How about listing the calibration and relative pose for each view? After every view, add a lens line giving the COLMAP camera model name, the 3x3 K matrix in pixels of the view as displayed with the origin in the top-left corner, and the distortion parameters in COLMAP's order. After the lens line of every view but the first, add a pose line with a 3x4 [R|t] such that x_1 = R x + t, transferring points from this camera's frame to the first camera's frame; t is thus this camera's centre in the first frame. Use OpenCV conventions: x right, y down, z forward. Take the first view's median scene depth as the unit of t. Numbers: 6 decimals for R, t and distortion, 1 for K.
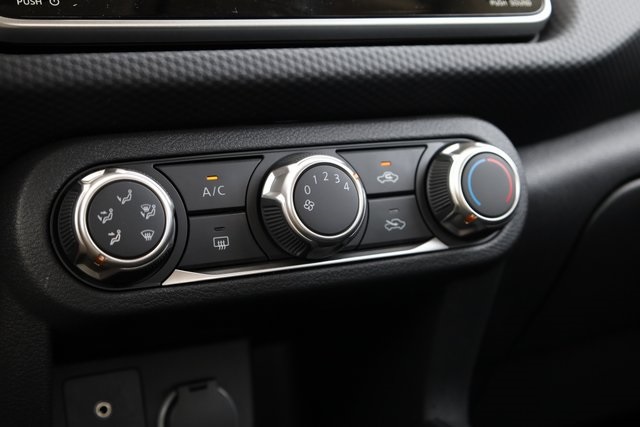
lens RADIAL K [[919.0, 0, 318.2], [0, 919.0, 216.4], [0, 0, 1]] dist [-0.005634, 0.000000]
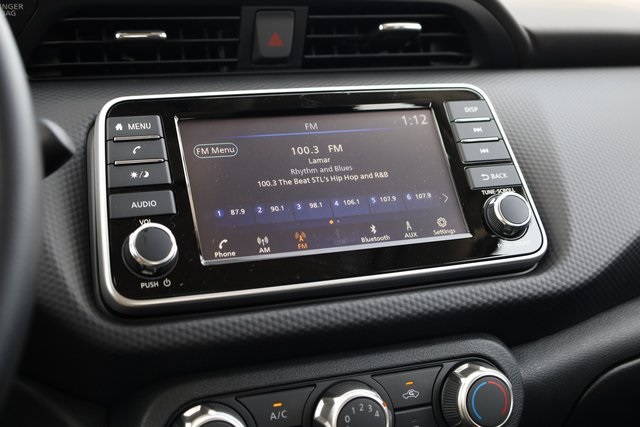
lens RADIAL K [[919.0, 0, 320.2], [0, 919.0, 209.9], [0, 0, 1]] dist [-0.005634, 0.000000]
pose [[0.997484, 0.022170, -0.067340, 0.029956], [-0.021229, 0.999667, 0.014645, -0.328139], [0.067642, -0.013179, 0.997623, -0.320300]]
